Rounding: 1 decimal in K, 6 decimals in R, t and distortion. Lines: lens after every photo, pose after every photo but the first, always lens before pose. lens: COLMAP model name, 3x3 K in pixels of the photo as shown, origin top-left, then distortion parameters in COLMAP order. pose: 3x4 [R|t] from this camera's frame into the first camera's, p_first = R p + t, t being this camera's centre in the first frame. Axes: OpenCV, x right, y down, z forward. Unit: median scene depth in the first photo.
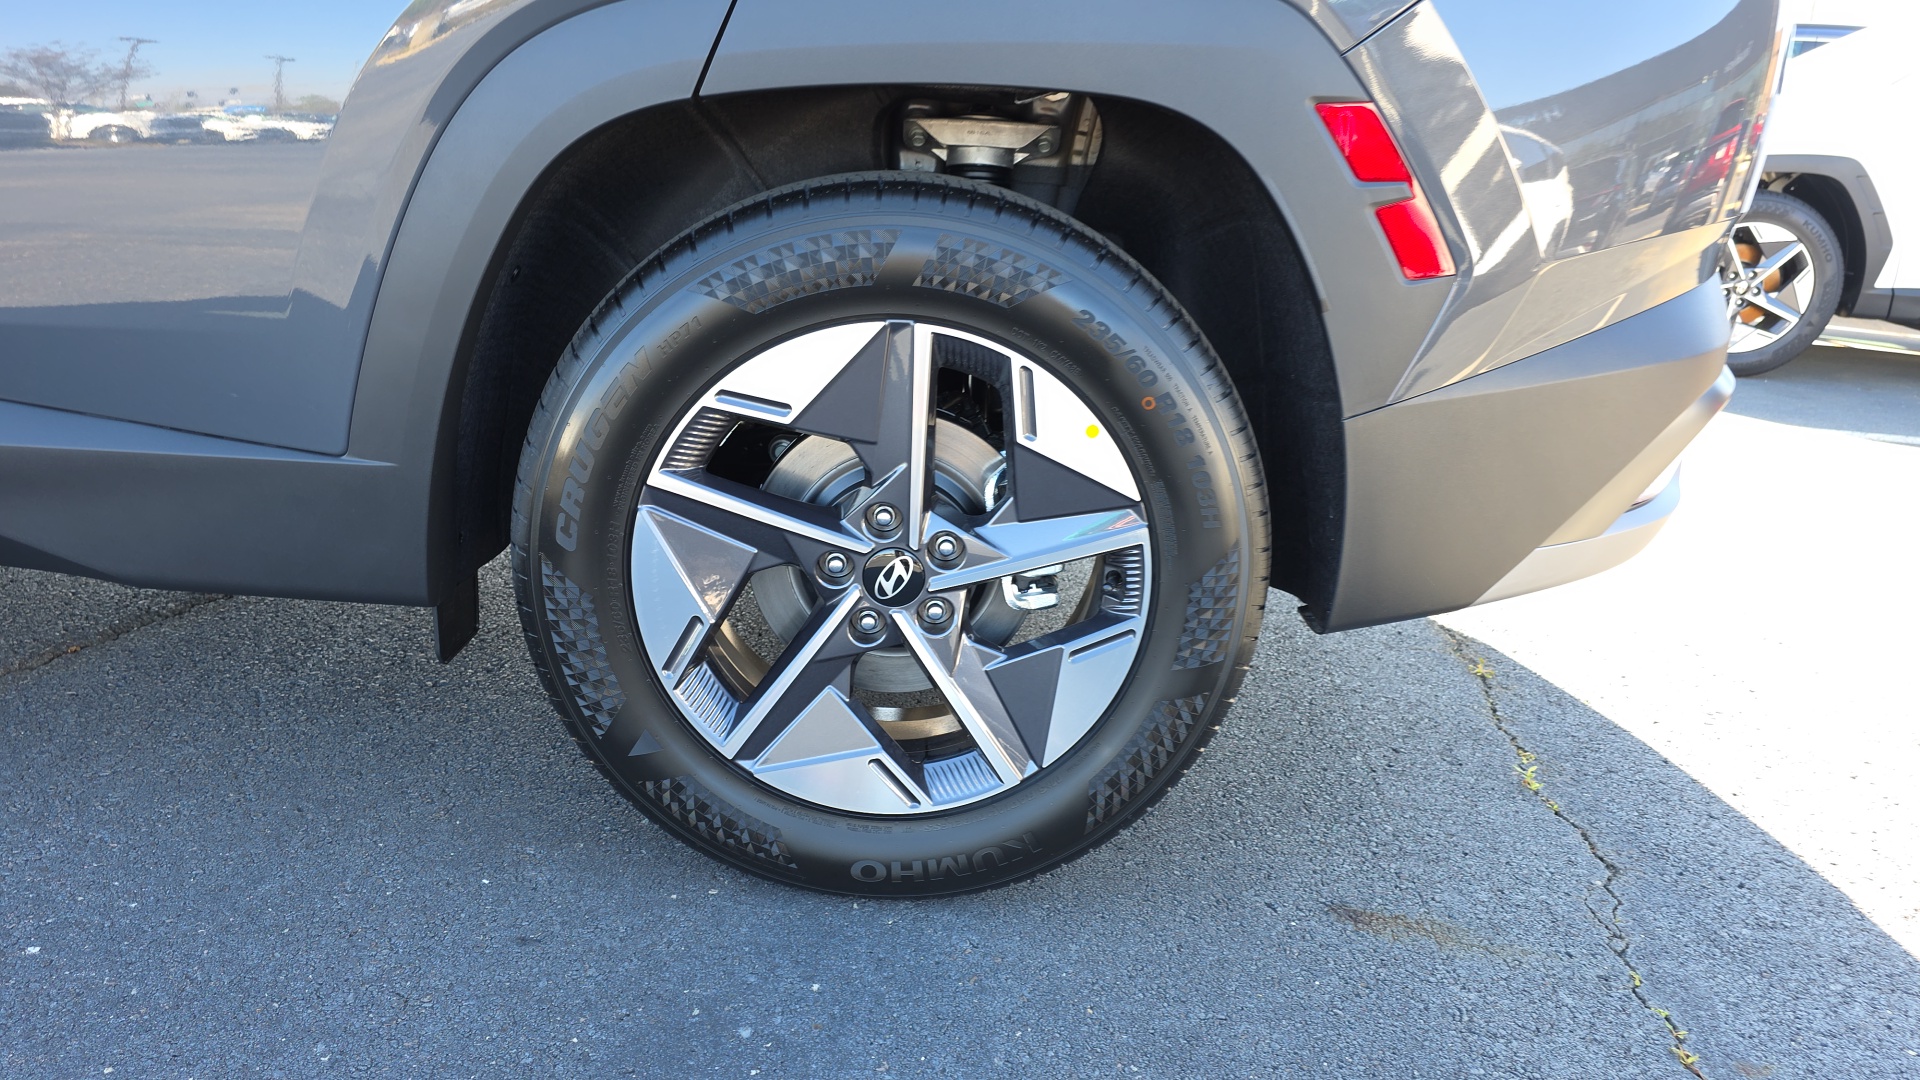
lens RADIAL K [[1279.6, 0, 921.0], [0, 1279.6, 574.6], [0, 0, 1]] dist [0.003881, -0.016308]
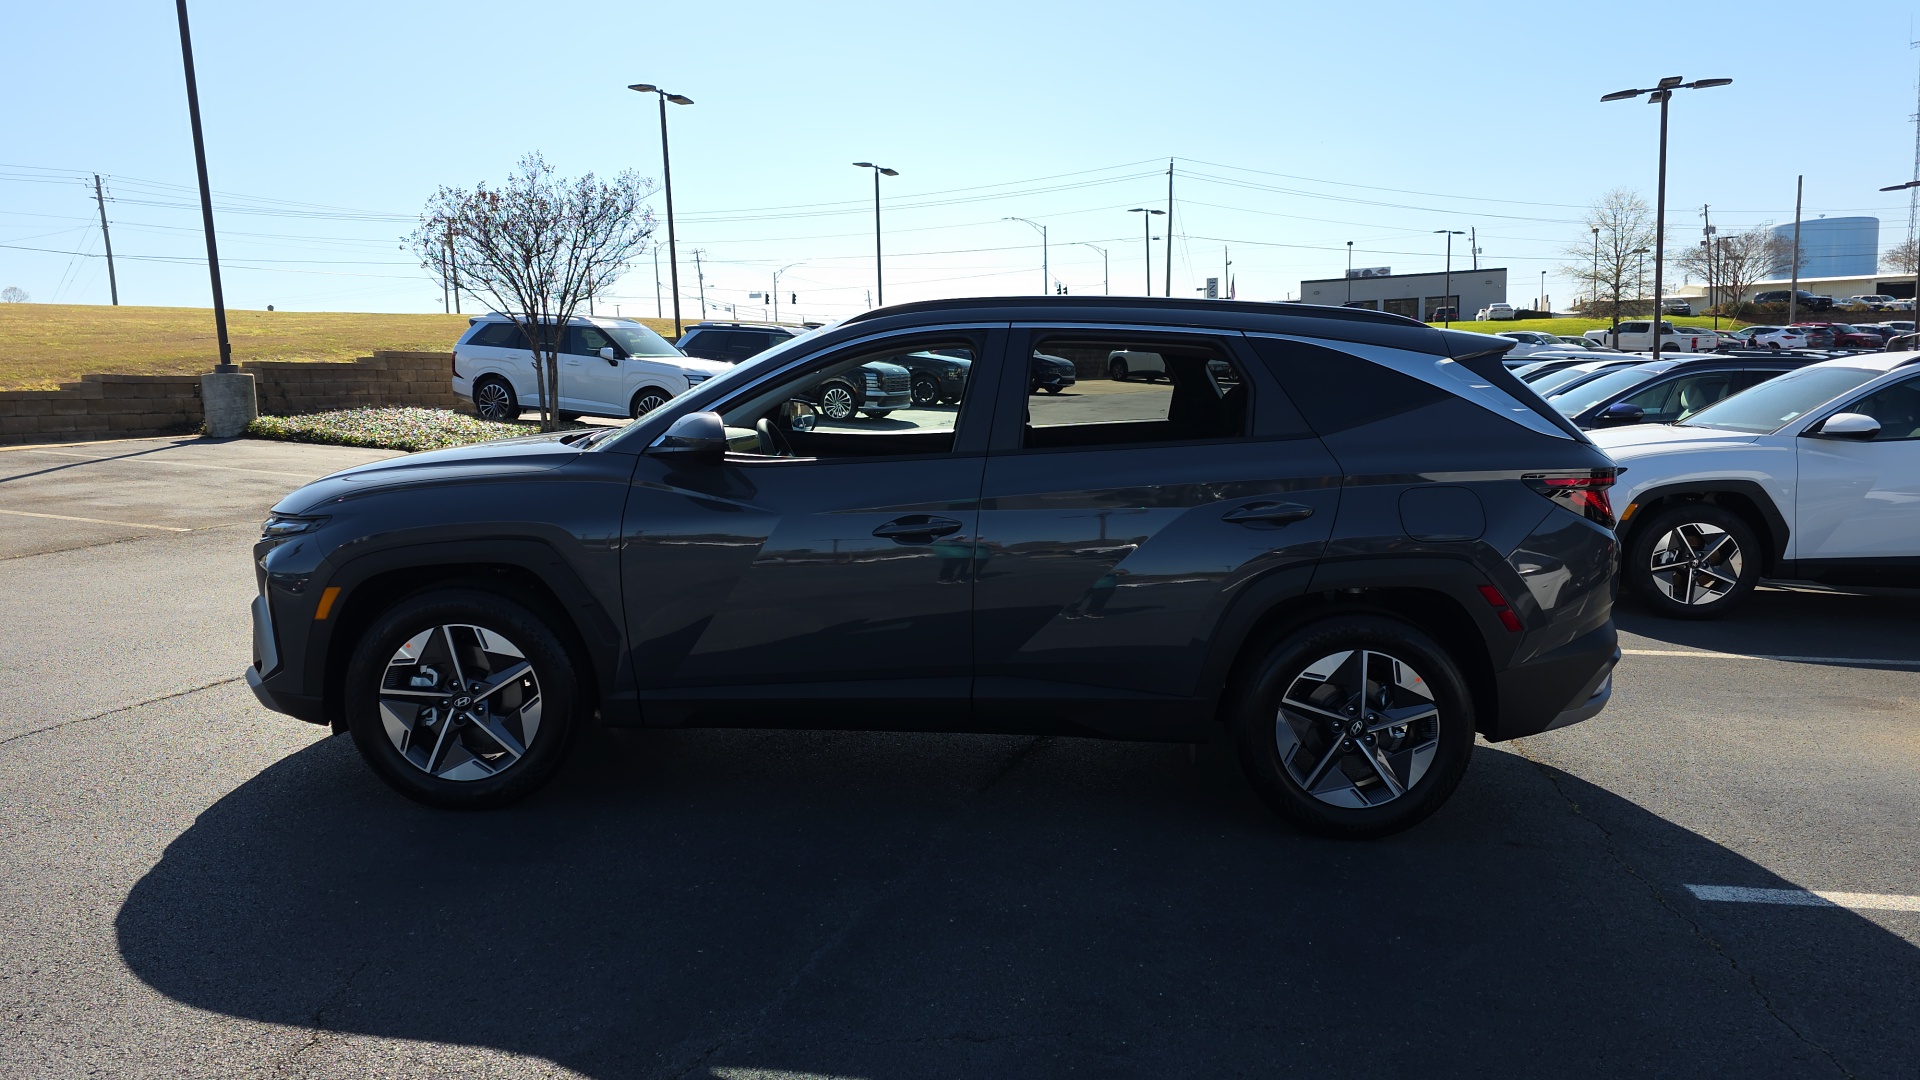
lens RADIAL K [[1298.8, 0, 935.8], [0, 1298.8, 552.8], [0, 0, 1]] dist [0.033386, -0.052065]
pose [[0.998912, -0.043598, -0.016577, -0.981653], [0.039319, 0.978269, -0.203576, 0.190397], [0.025092, 0.202702, 0.978919, -2.256138]]
